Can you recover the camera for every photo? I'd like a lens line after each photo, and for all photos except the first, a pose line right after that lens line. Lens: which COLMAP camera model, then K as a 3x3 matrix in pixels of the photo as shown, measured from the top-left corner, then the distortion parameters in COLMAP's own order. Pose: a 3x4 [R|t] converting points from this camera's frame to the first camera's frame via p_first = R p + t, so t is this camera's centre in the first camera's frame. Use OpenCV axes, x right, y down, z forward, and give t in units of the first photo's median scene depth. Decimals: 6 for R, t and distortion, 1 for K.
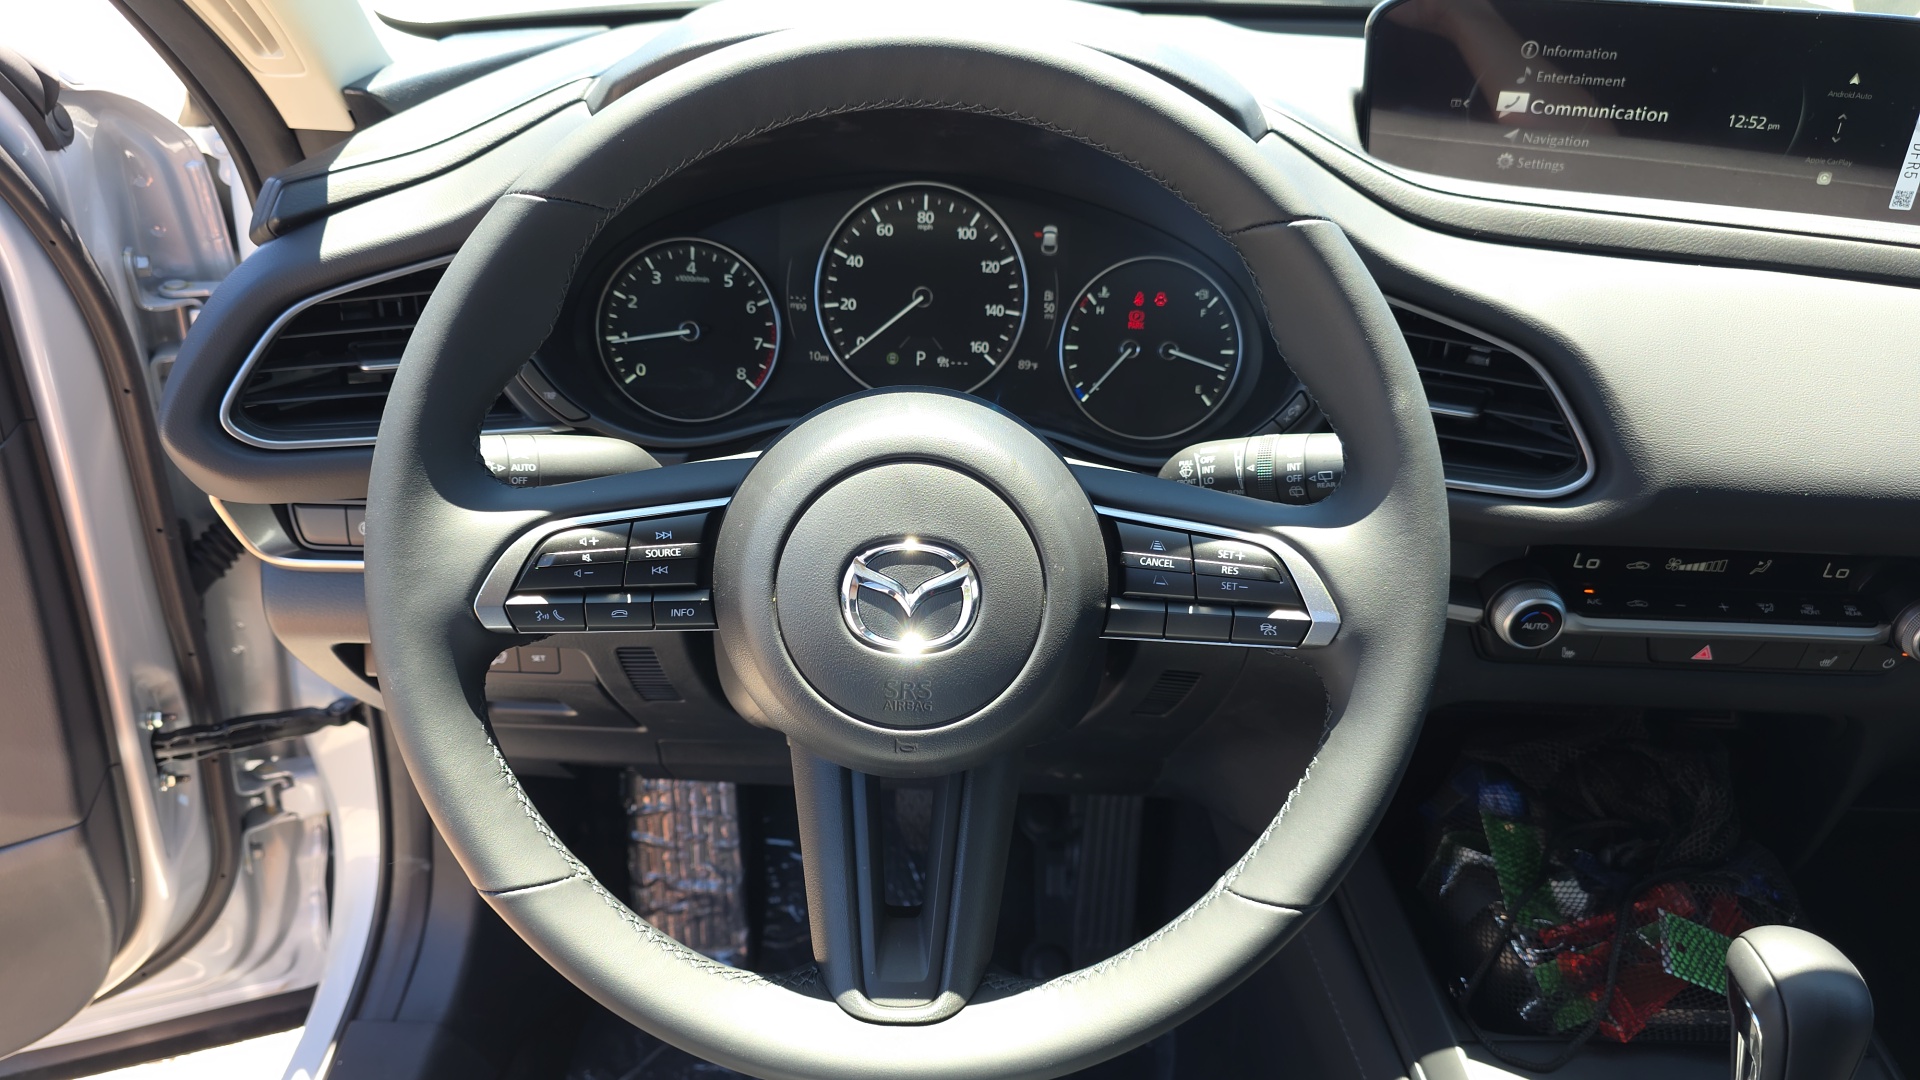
lens RADIAL K [[1309.8, 0, 947.2], [0, 1309.8, 551.8], [0, 0, 1]] dist [0.053740, -0.067781]
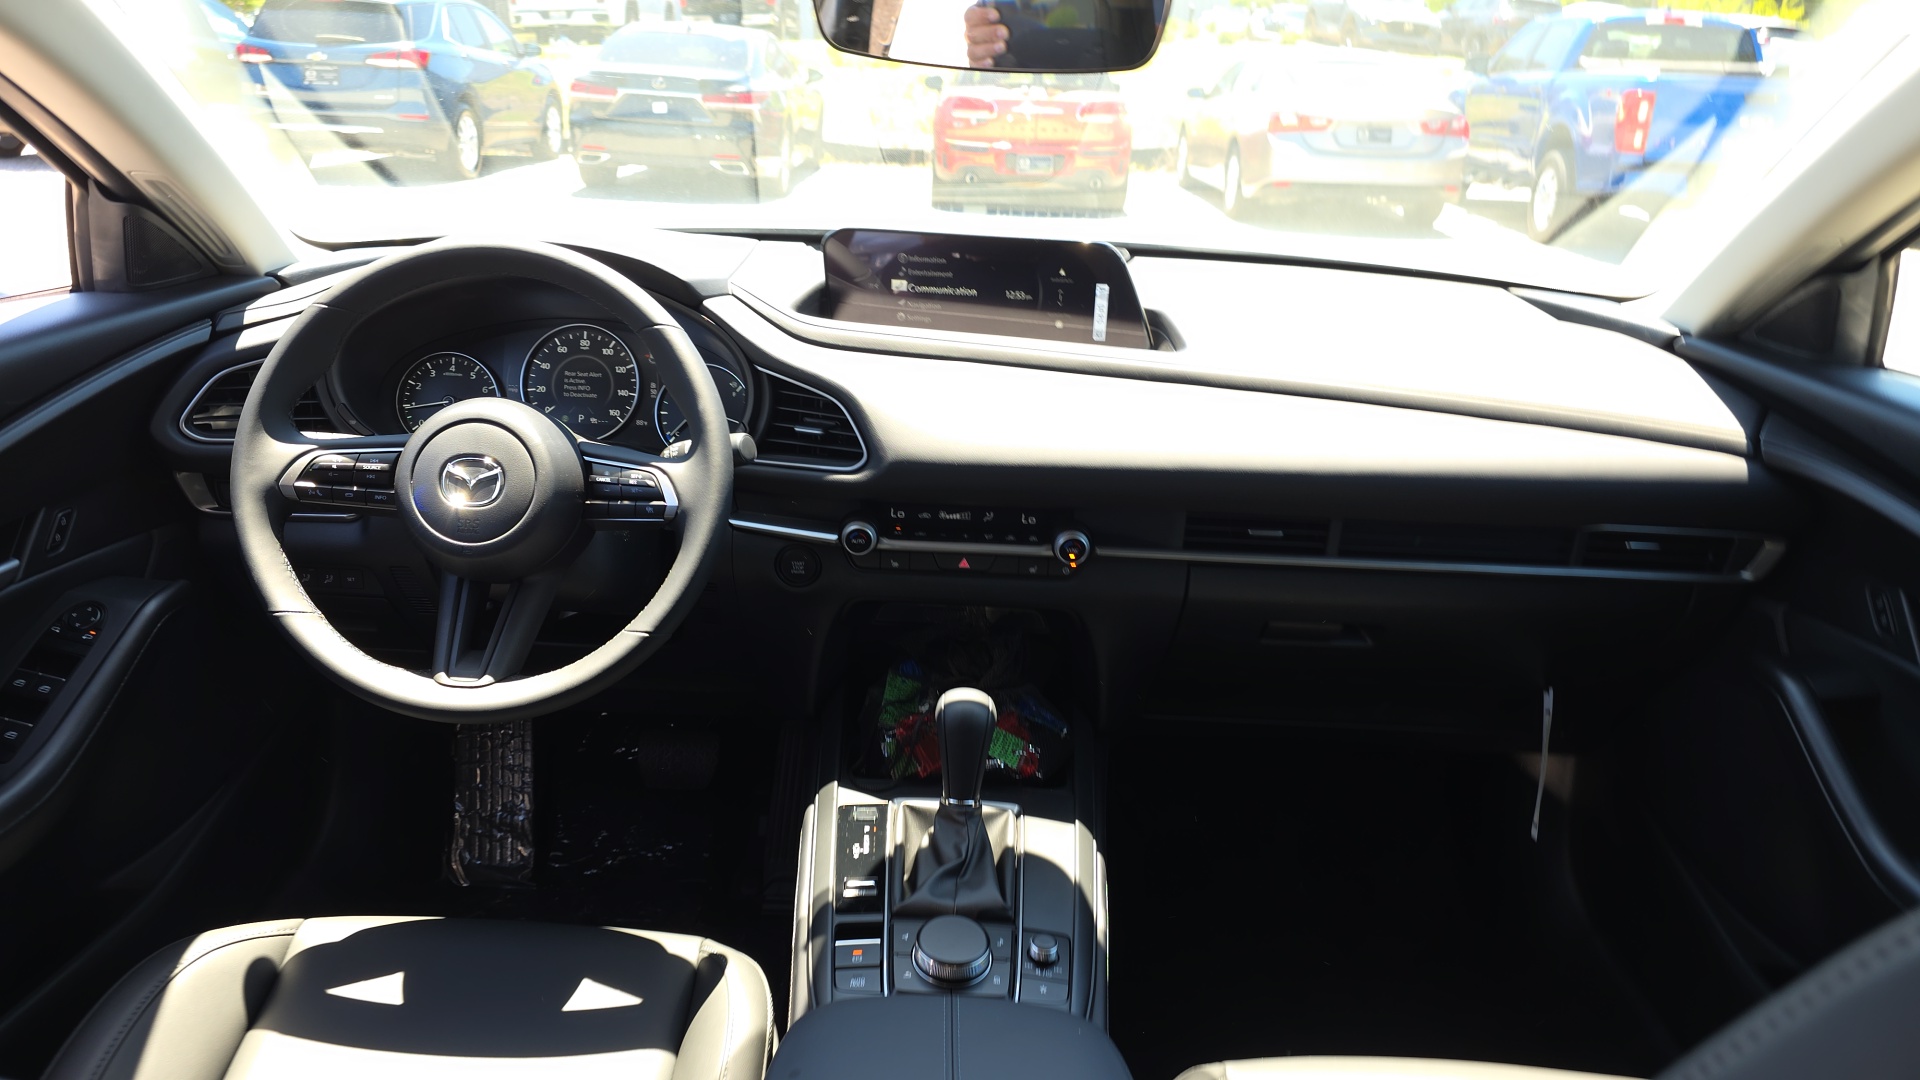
lens RADIAL K [[1292.1, 0, 942.3], [0, 1292.1, 526.4], [0, 0, 1]] dist [0.061457, -0.056191]
pose [[0.999958, 0.002433, -0.008793, 0.510755], [-0.003843, 0.986458, -0.163967, 0.299304], [0.008275, 0.163994, 0.986427, -0.756261]]
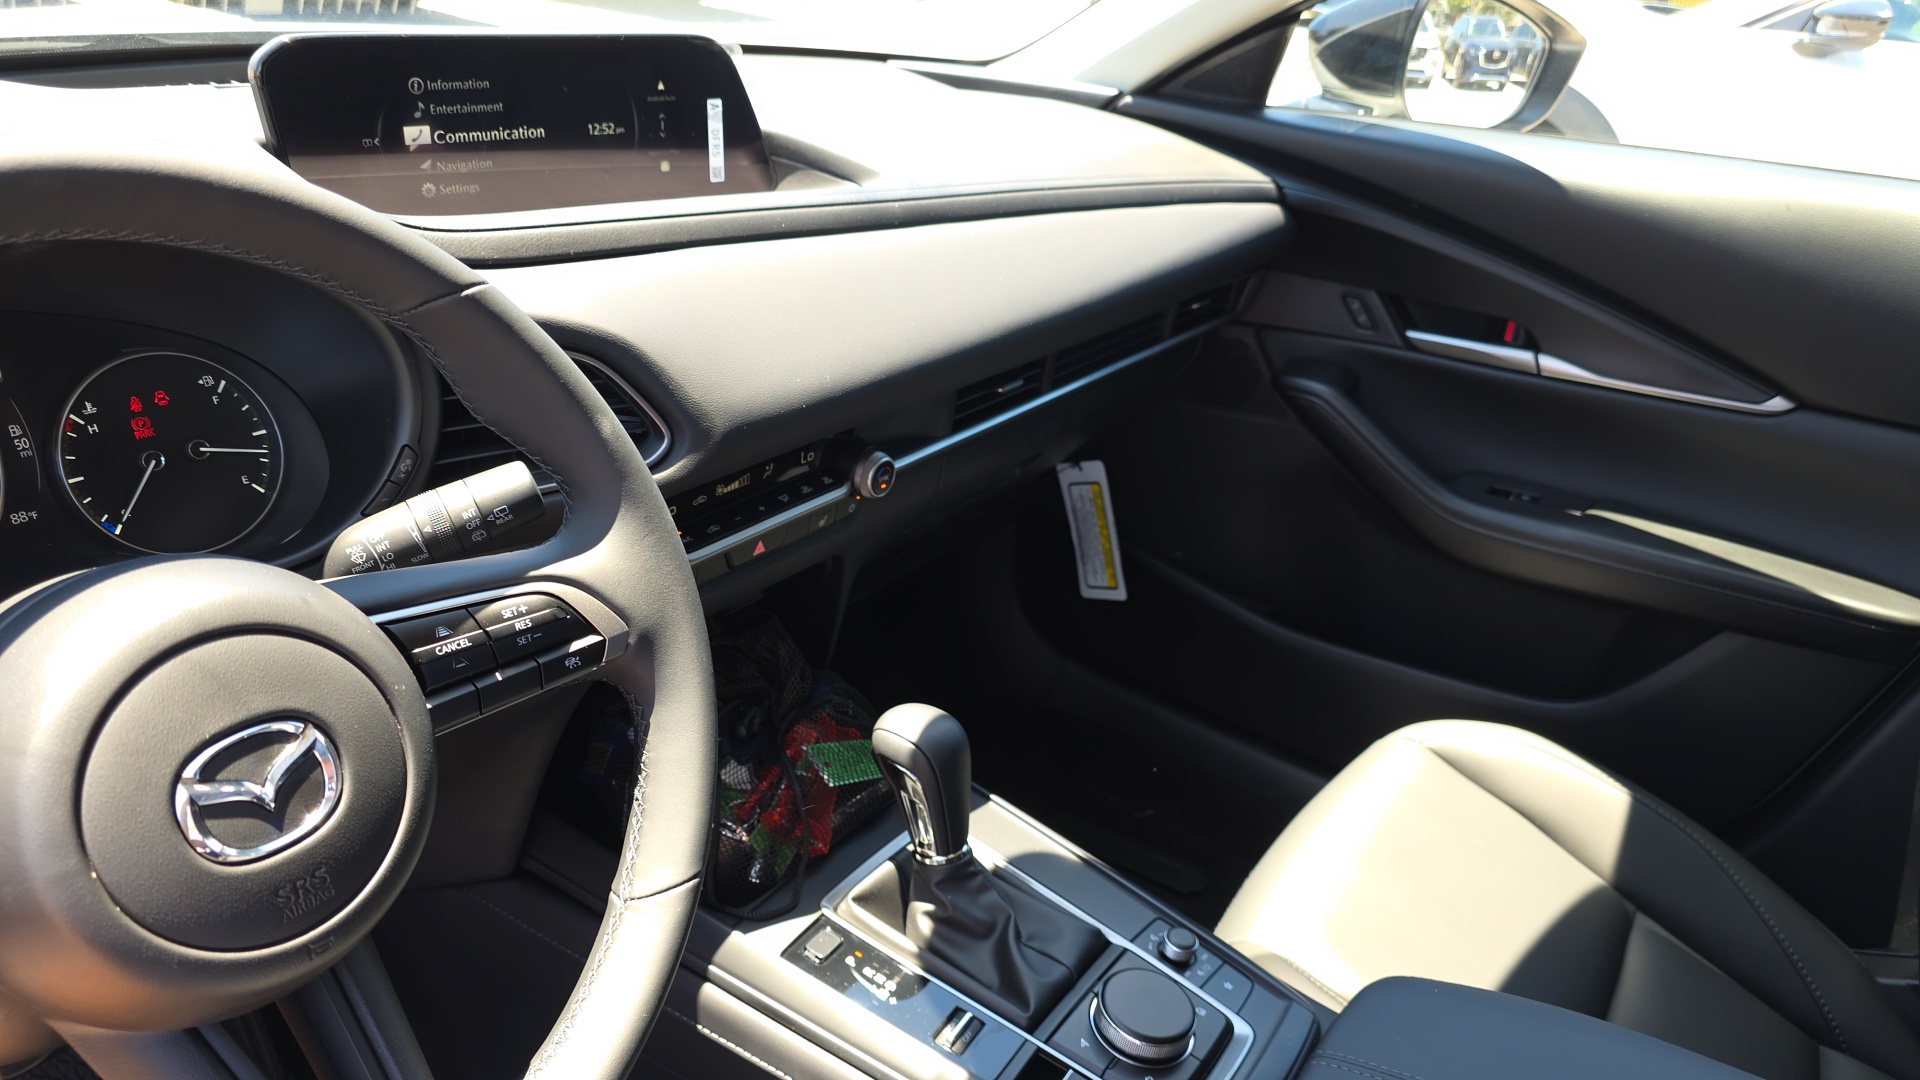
lens RADIAL K [[1309.8, 0, 947.2], [0, 1309.8, 551.8], [0, 0, 1]] dist [0.053740, -0.067781]
pose [[0.574125, -0.356067, 0.737291, -0.232156], [0.344132, 0.922027, 0.177309, -0.074215], [-0.742936, 0.151928, 0.651893, 0.043239]]
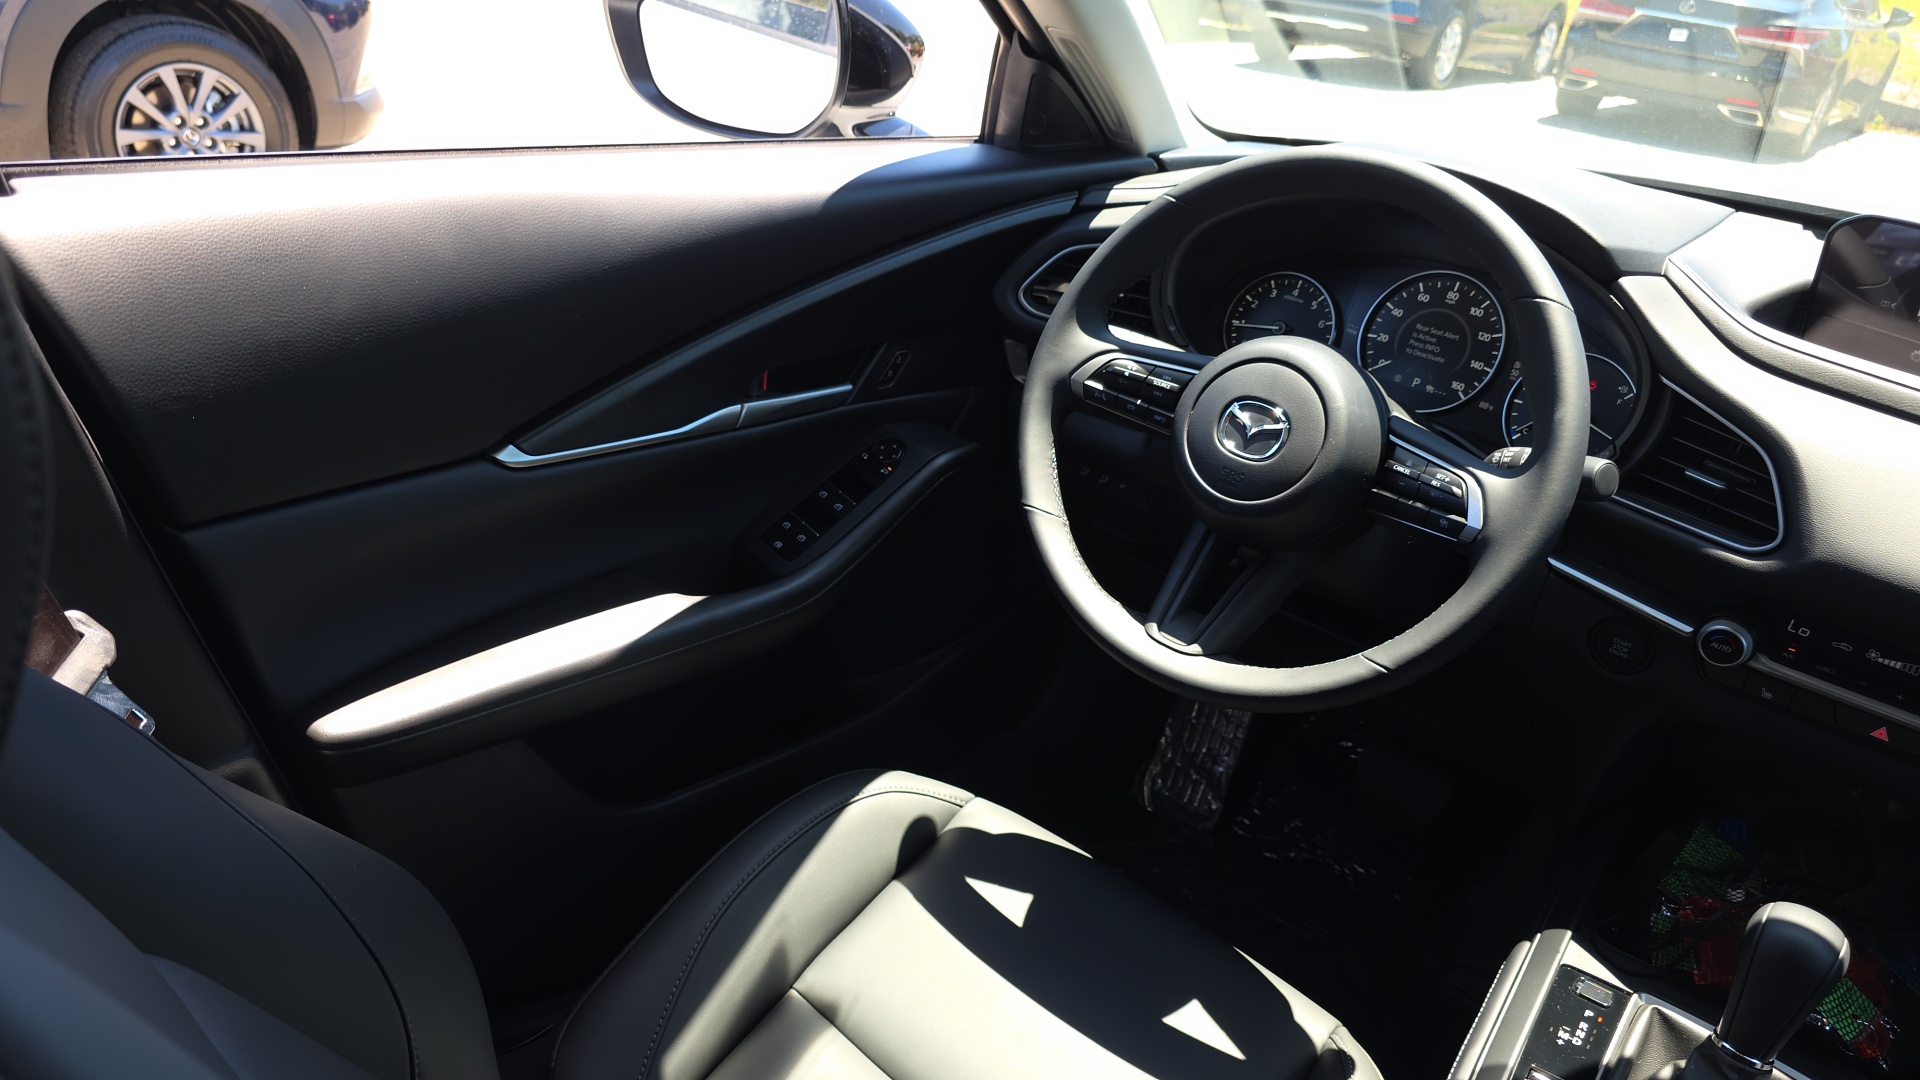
lens RADIAL K [[1299.8, 0, 958.1], [0, 1299.8, 552.8], [0, 0, 1]] dist [0.058637, -0.056275]
pose [[0.769600, 0.329098, -0.547184, 0.482543], [-0.375805, 0.926259, 0.028529, 0.196580], [0.516223, 0.183679, 0.836526, -0.518422]]
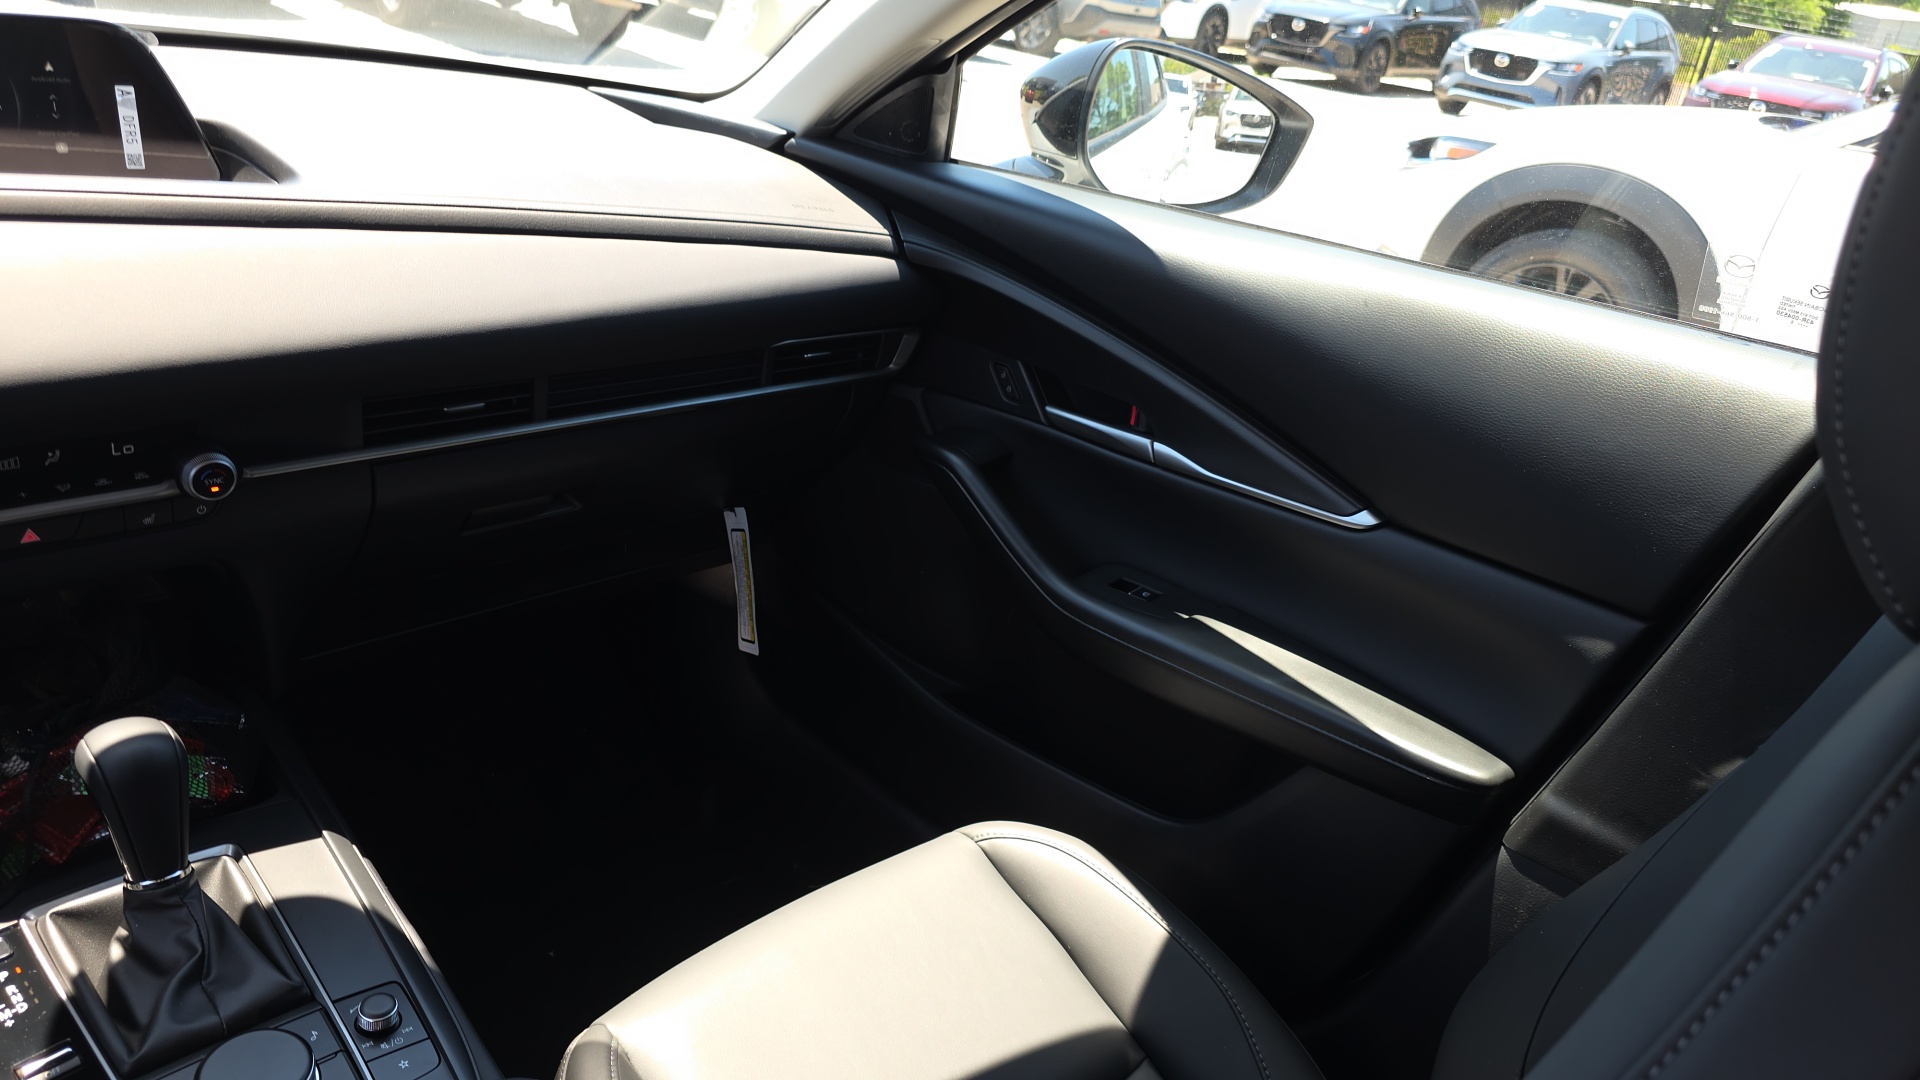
lens RADIAL K [[1299.8, 0, 958.1], [0, 1299.8, 552.8], [0, 0, 1]] dist [0.058637, -0.056275]
pose [[0.691865, -0.255285, 0.675391, 0.309346], [0.253798, 0.961702, 0.103516, 0.167823], [-0.675951, 0.099794, 0.730159, -0.432878]]
